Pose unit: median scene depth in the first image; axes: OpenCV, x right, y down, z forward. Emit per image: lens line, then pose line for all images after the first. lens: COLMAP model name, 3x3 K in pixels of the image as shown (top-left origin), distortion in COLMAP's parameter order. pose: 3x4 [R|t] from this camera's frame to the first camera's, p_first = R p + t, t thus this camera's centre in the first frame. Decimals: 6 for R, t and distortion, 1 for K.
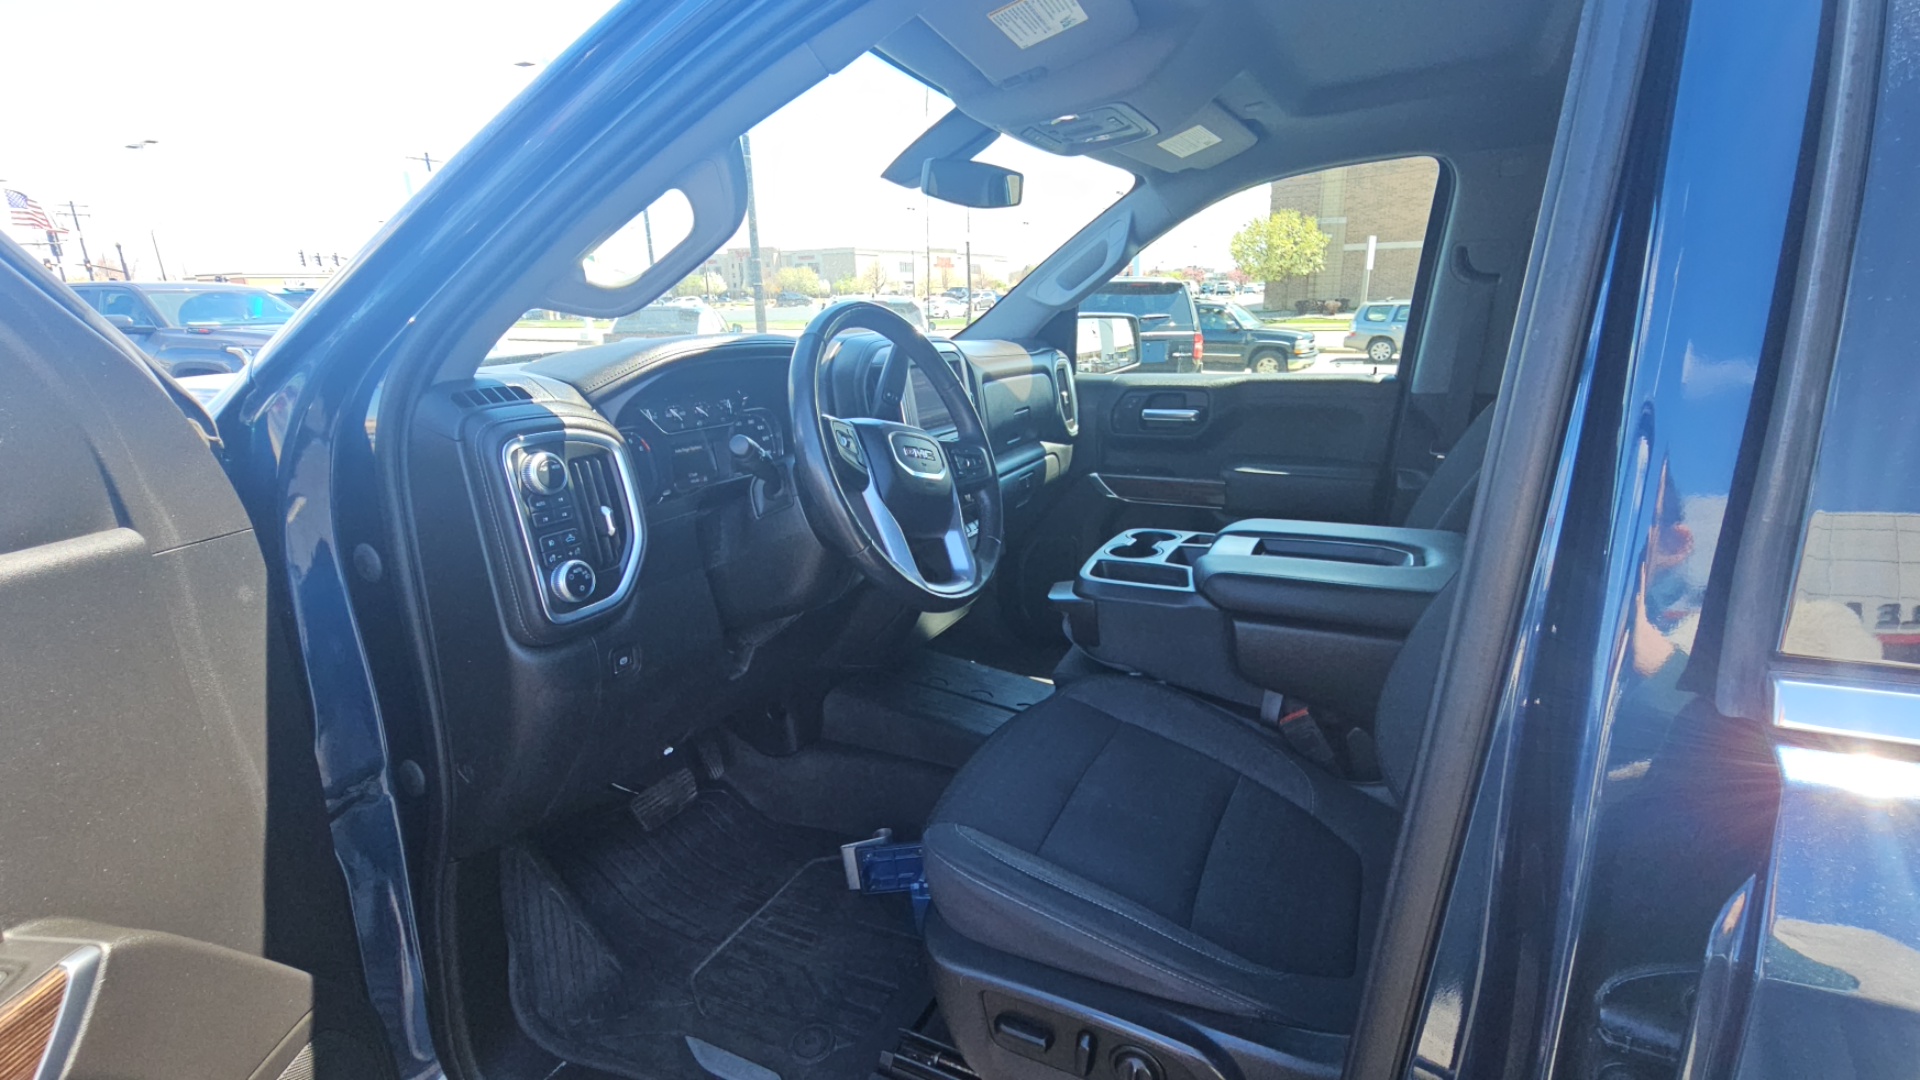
lens RADIAL K [[863.5, 0, 981.2], [0, 863.5, 544.4], [0, 0, 1]] dist [0.009830, -0.008979]
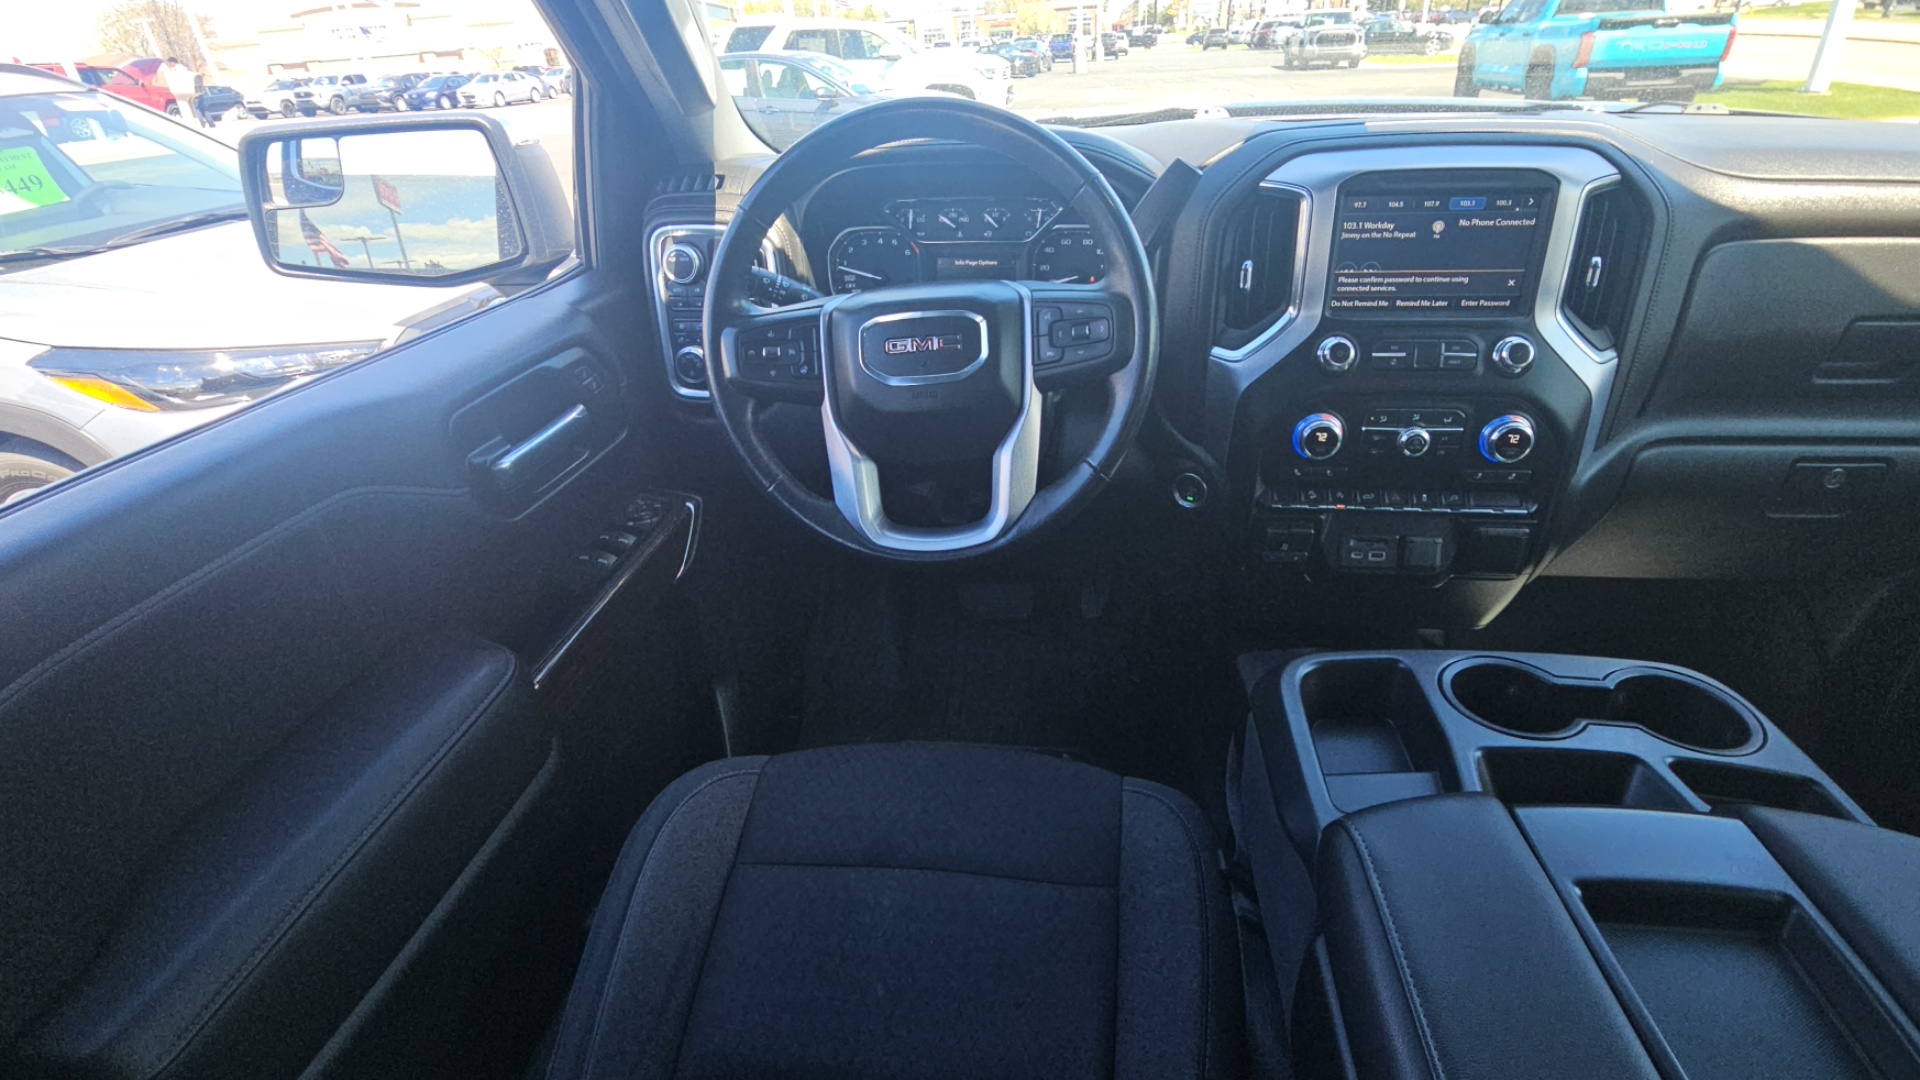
lens RADIAL K [[853.7, 0, 981.0], [0, 853.7, 545.2], [0, 0, 1]] dist [0.001130, -0.001540]
pose [[0.316945, 0.485187, -0.814948, 0.445352], [-0.215401, 0.873617, 0.436343, -0.211517], [0.923660, 0.037244, 0.381398, 0.612903]]
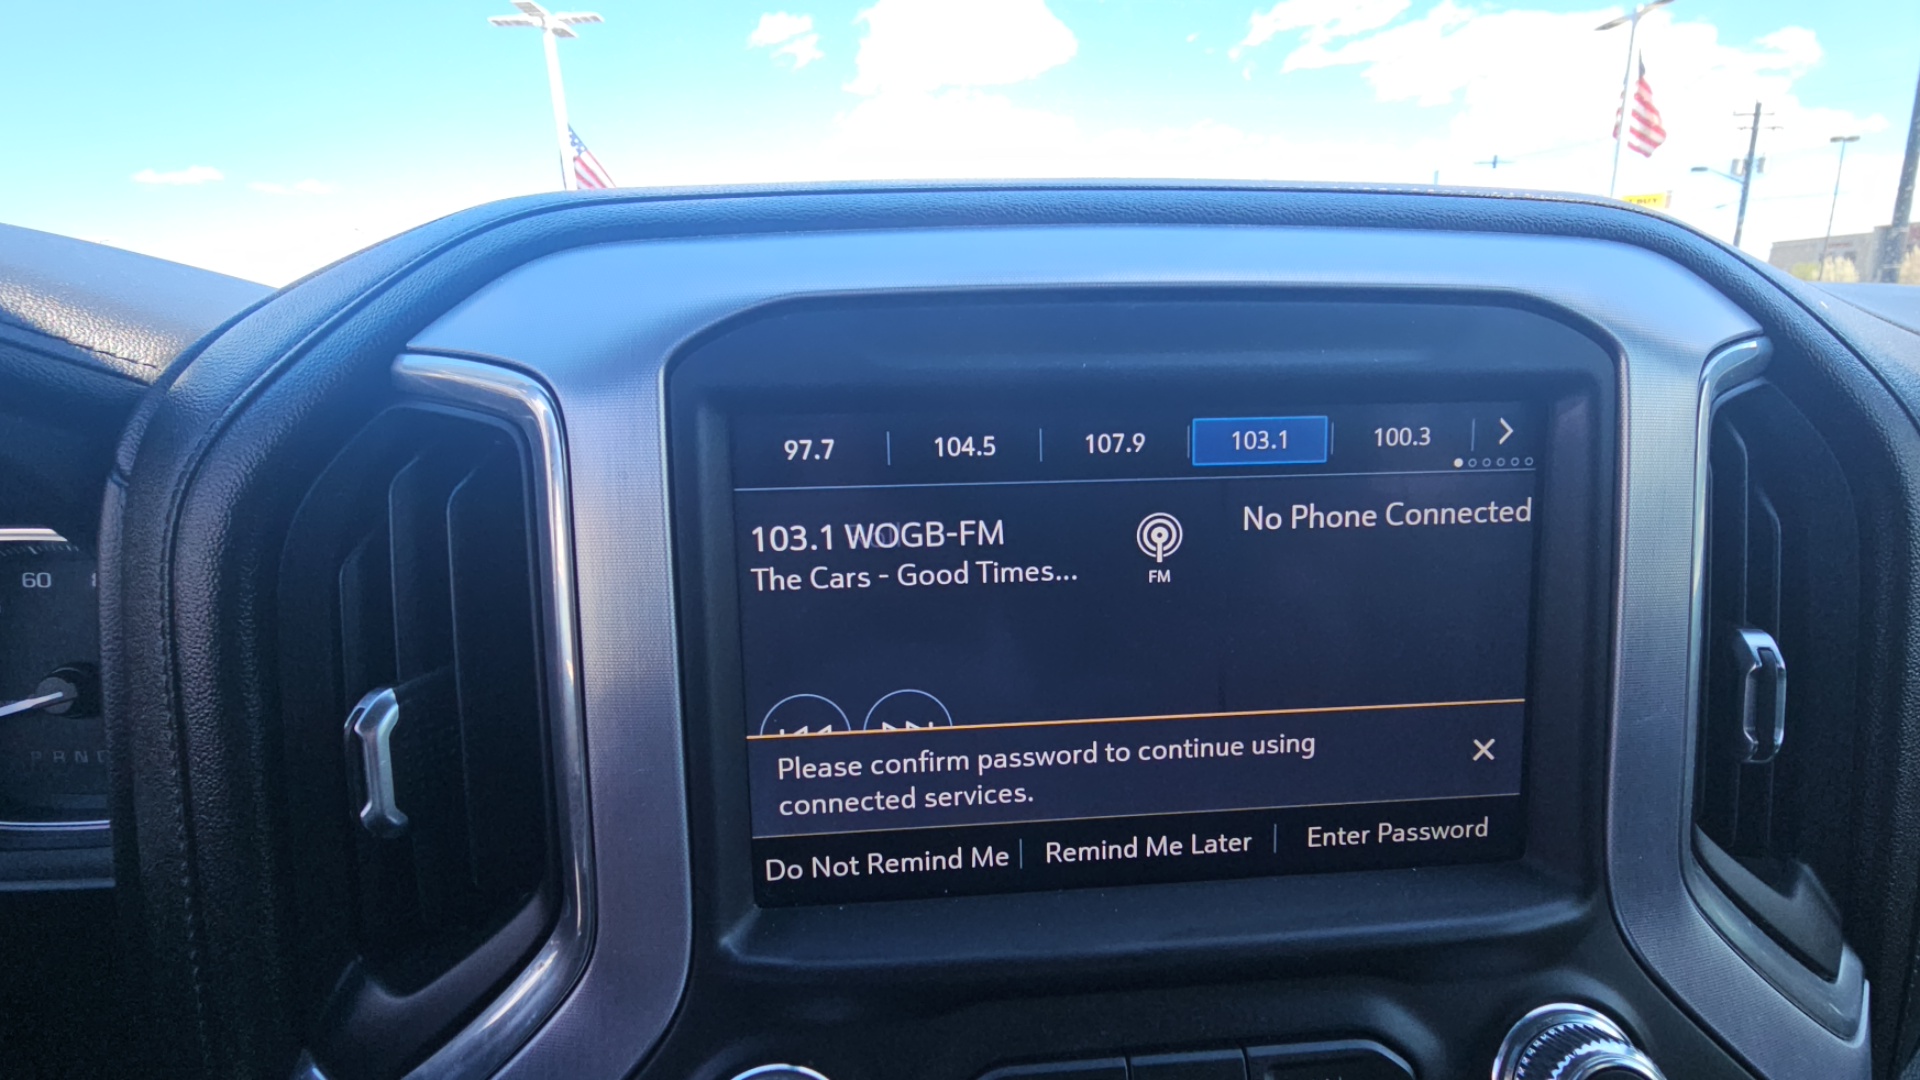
lens RADIAL K [[869.1, 0, 982.2], [0, 869.1, 541.4], [0, 0, 1]] dist [0.015564, -0.012902]
pose [[0.500920, 0.213658, -0.838707, 0.044098], [-0.218992, 0.968806, 0.116006, -0.223937], [0.837330, 0.125561, 0.532084, 1.041342]]
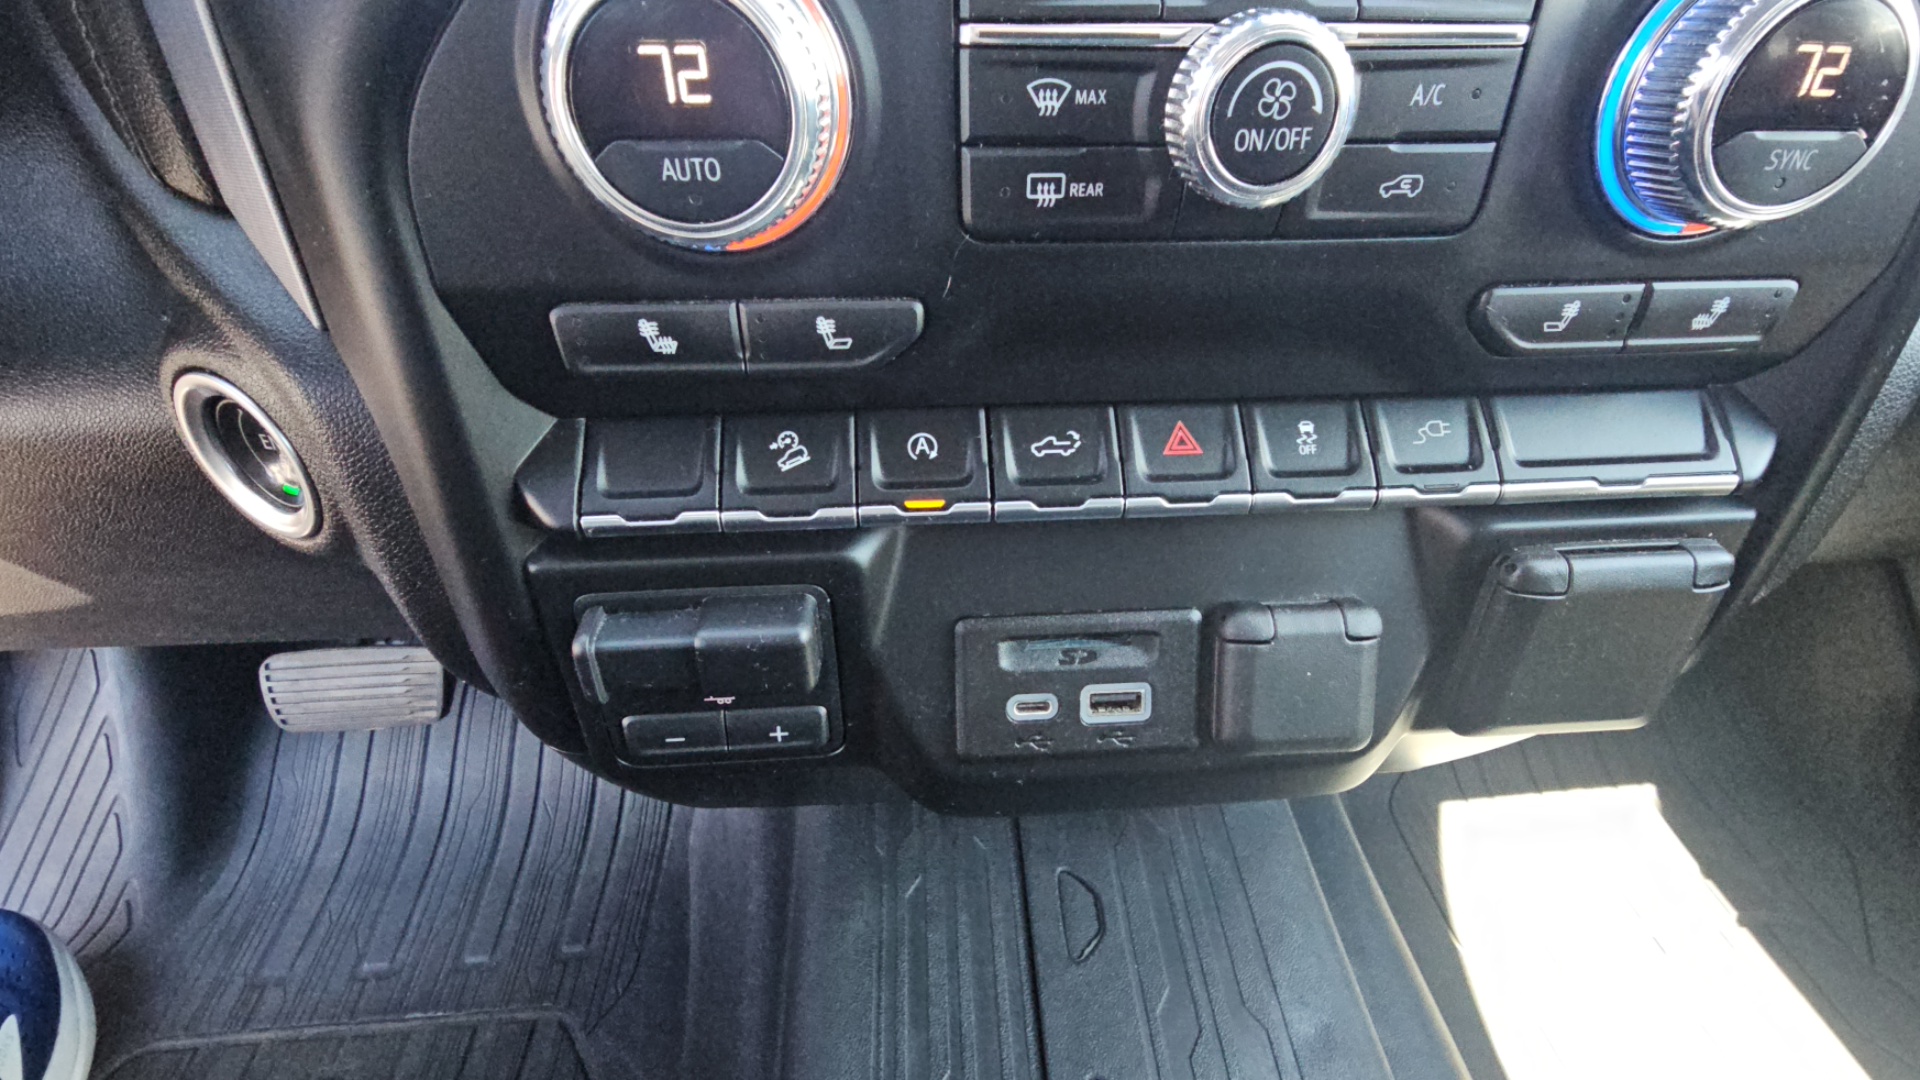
lens RADIAL K [[869.1, 0, 982.2], [0, 869.1, 541.4], [0, 0, 1]] dist [0.015564, -0.012902]
pose [[0.500251, 0.531626, -0.683464, 0.070577], [-0.240599, 0.843588, 0.480074, -0.068017], [0.831782, -0.075717, 0.549914, 1.065313]]
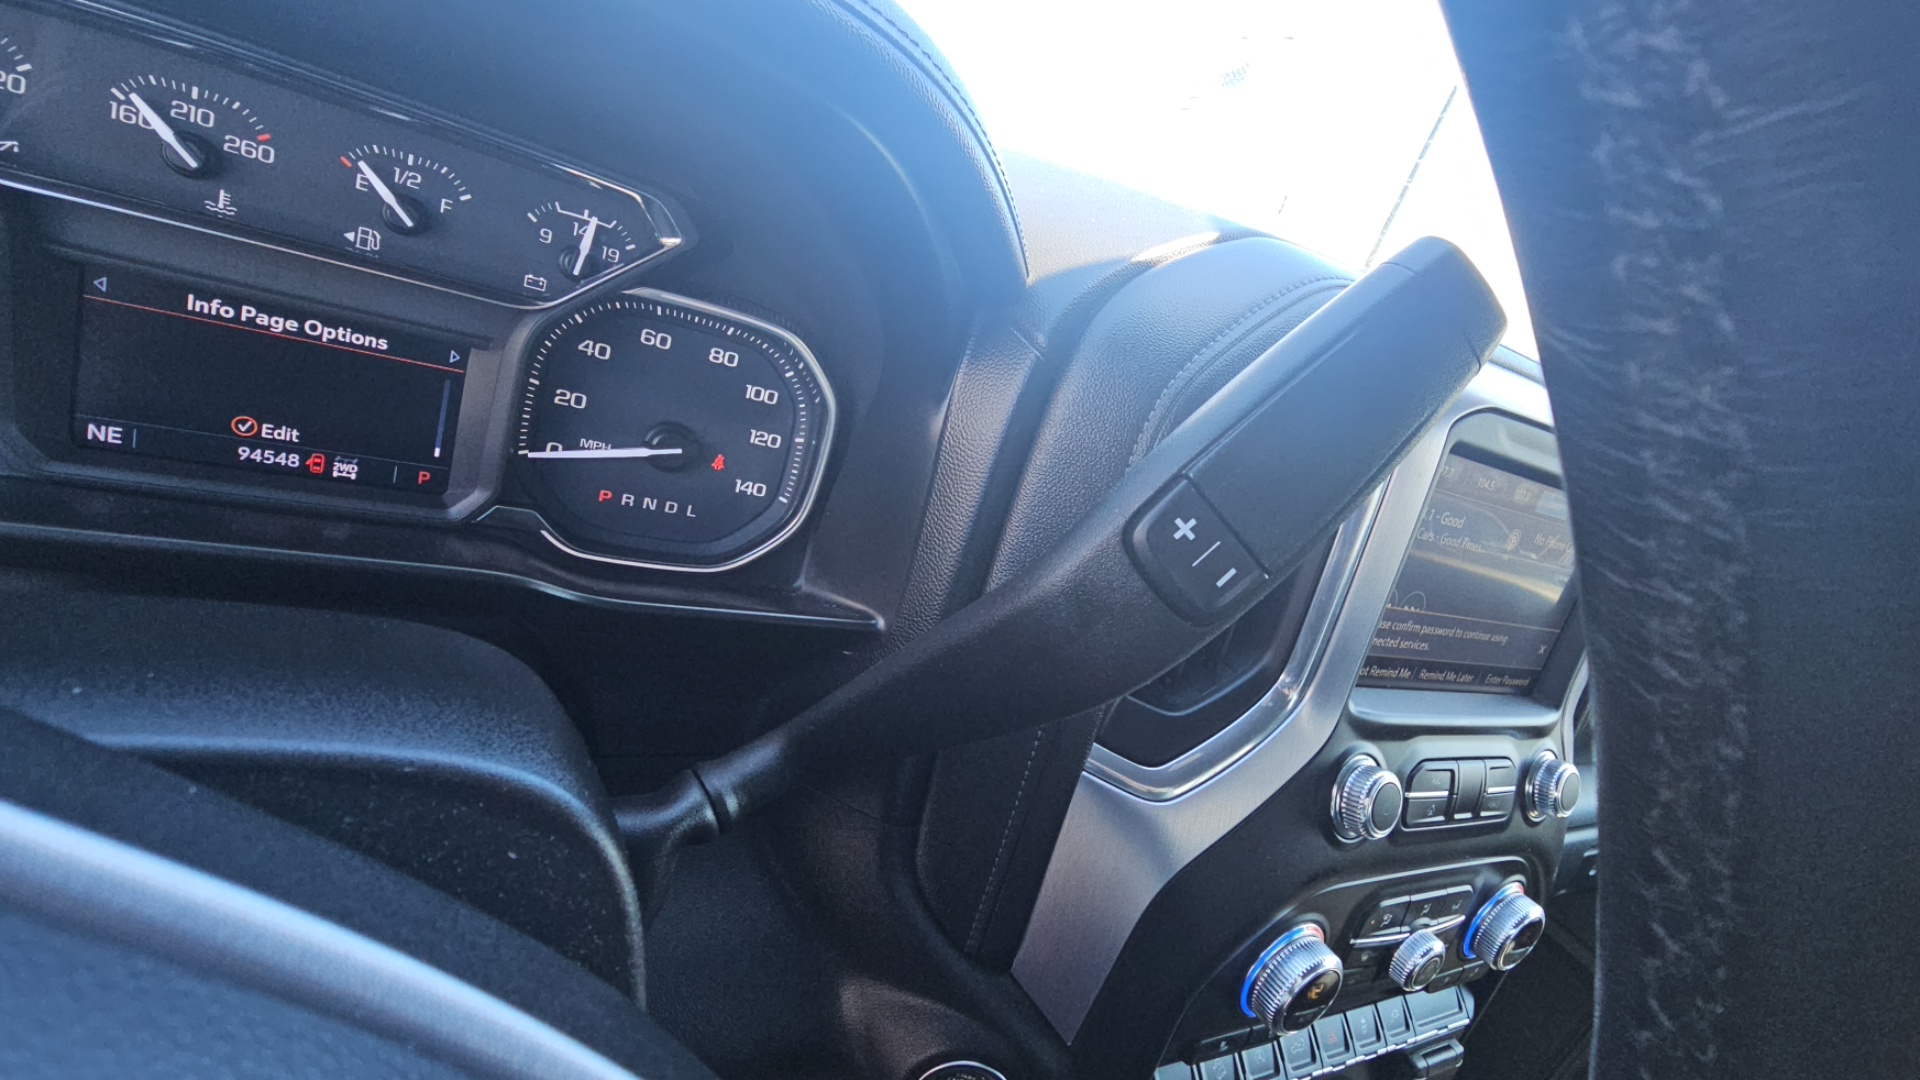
lens RADIAL K [[858.0, 0, 981.1], [0, 858.0, 544.5], [0, 0, 1]] dist [0.001925, -0.002742]
pose [[0.743485, 0.486497, -0.458859, -0.061084], [-0.491258, 0.862866, 0.118859, -0.157470], [0.453758, 0.137048, 0.880523, 0.792941]]
